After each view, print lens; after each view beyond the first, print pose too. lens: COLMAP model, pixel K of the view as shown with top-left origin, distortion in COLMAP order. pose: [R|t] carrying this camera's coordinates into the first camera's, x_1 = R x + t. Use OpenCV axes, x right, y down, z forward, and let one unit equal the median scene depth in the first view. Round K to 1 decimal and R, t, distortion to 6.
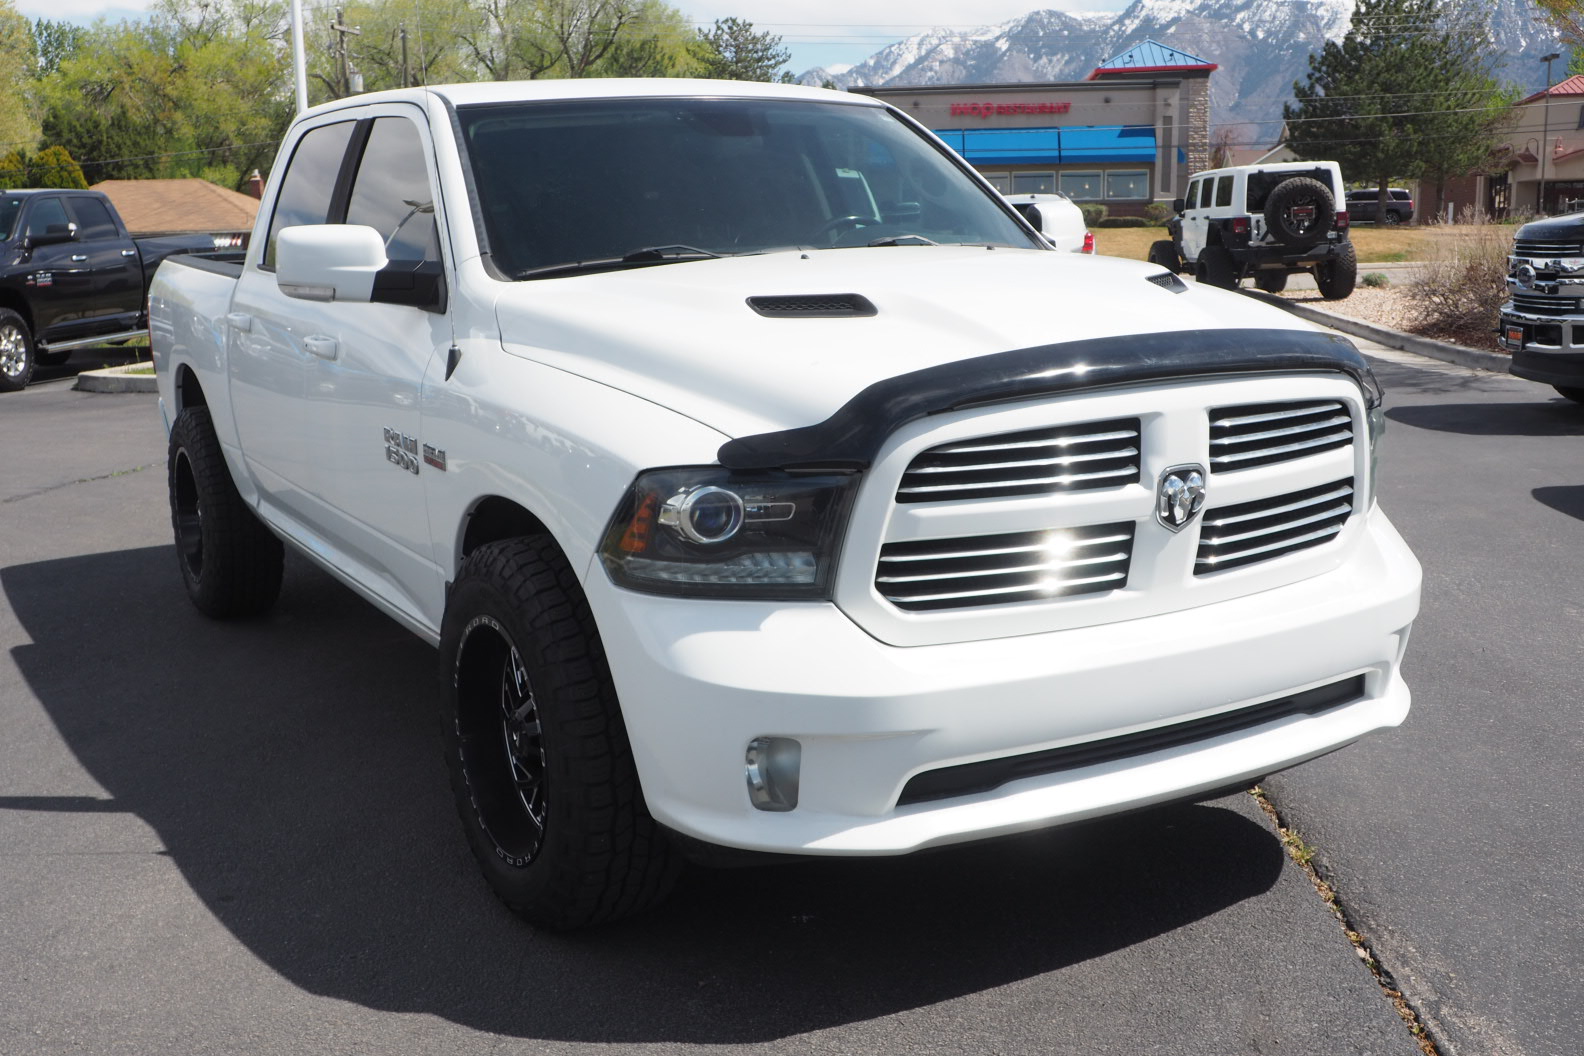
lens RADIAL K [[1675.2, 0, 888.5], [0, 1675.2, 600.9], [0, 0, 1]] dist [-0.026245, 0.000000]
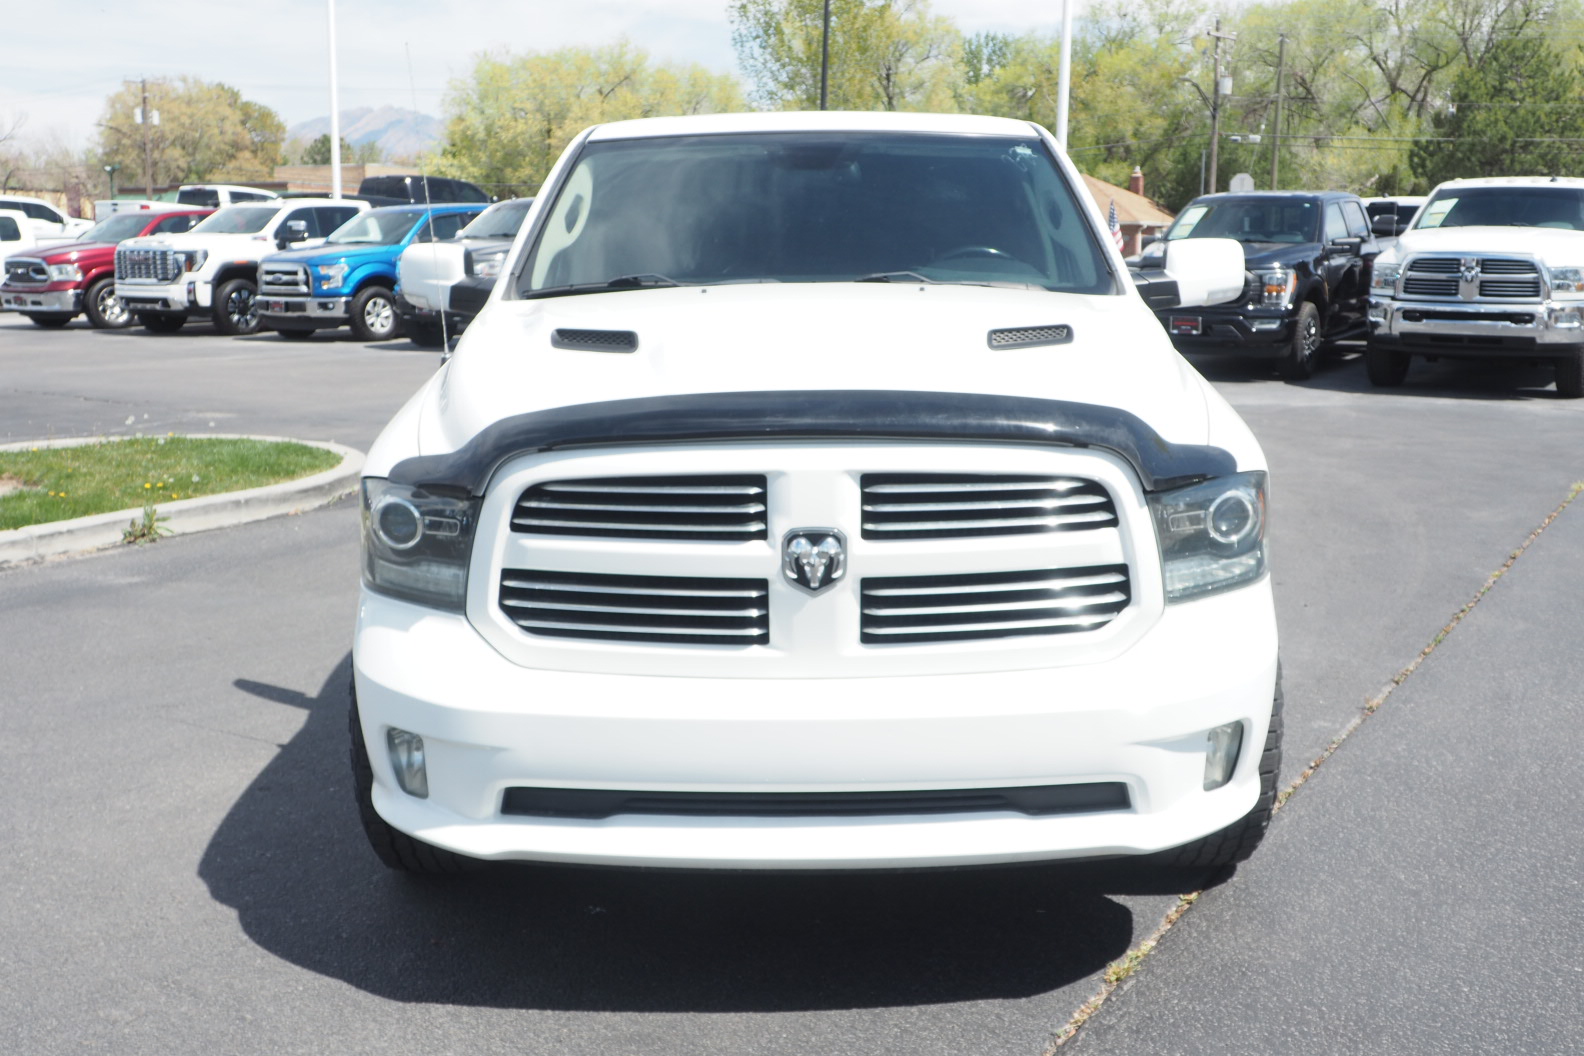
lens RADIAL K [[1639.1, 0, 908.9], [0, 1639.1, 568.5], [0, 0, 1]] dist [-0.026803, 0.000000]
pose [[0.861337, 0.127616, -0.491745, 0.639193], [-0.132908, 0.990830, 0.024335, -0.081679], [0.490341, 0.044396, 0.870399, 0.191906]]
